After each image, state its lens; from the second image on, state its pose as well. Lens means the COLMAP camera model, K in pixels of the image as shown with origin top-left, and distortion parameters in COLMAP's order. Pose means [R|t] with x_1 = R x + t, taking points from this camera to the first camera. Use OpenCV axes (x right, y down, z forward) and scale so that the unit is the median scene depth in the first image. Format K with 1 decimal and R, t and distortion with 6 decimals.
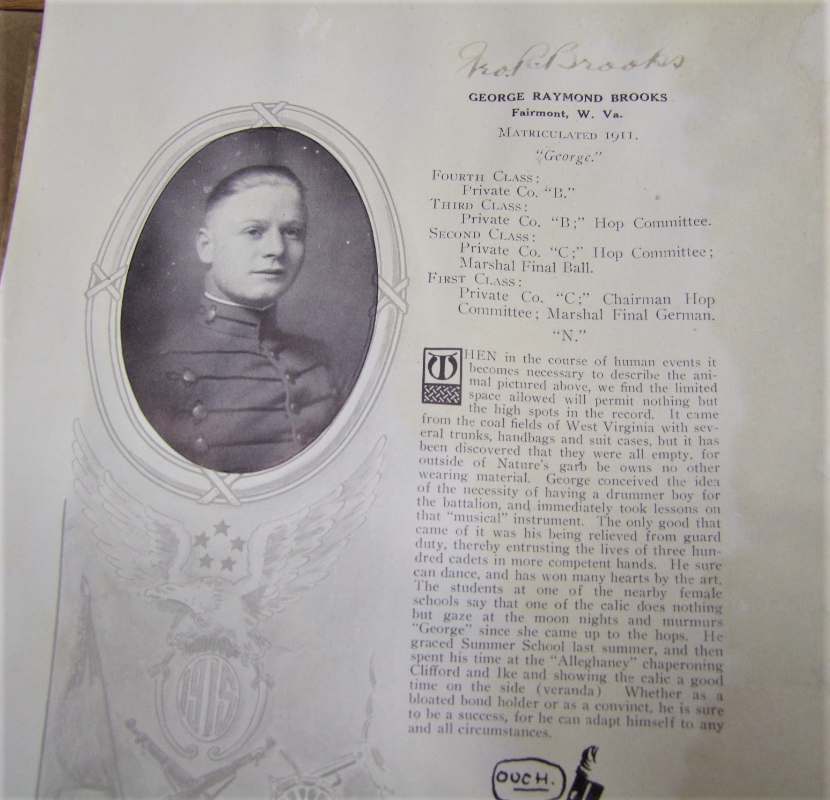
lens RADIAL K [[739.0, 0, 425.7], [0, 739.0, 420.3], [0, 0, 1]] dist [-0.013524, 0.006644]
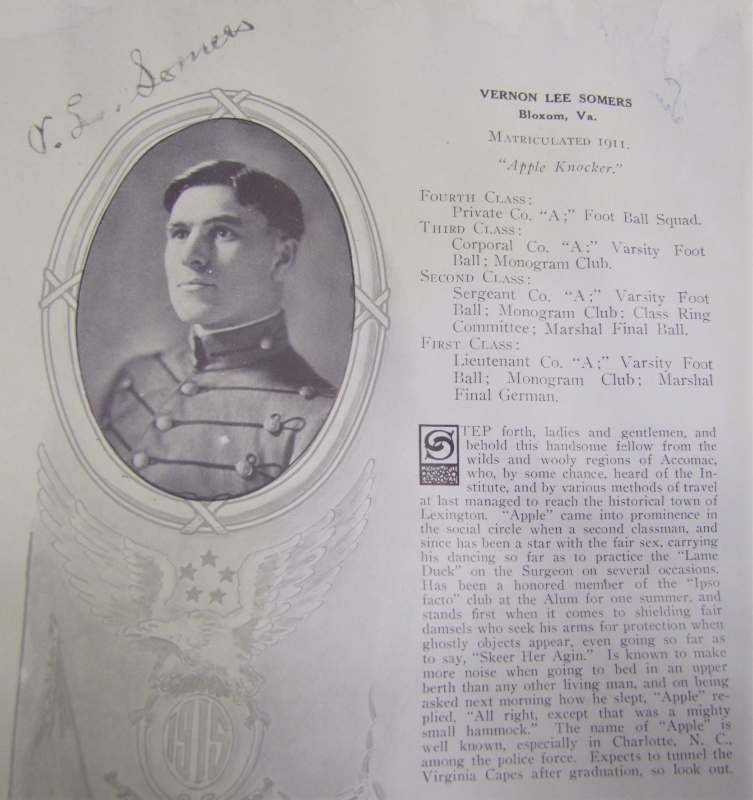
lens RADIAL K [[680.1, 0, 376.5], [0, 680.1, 400.0], [0, 0, 1]] dist [0.006283, -0.036950]
pose [[0.997435, -0.052104, -0.049083, -0.002751], [0.047894, 0.995368, -0.083363, 0.024046], [0.053199, 0.080798, 0.995310, 0.108665]]
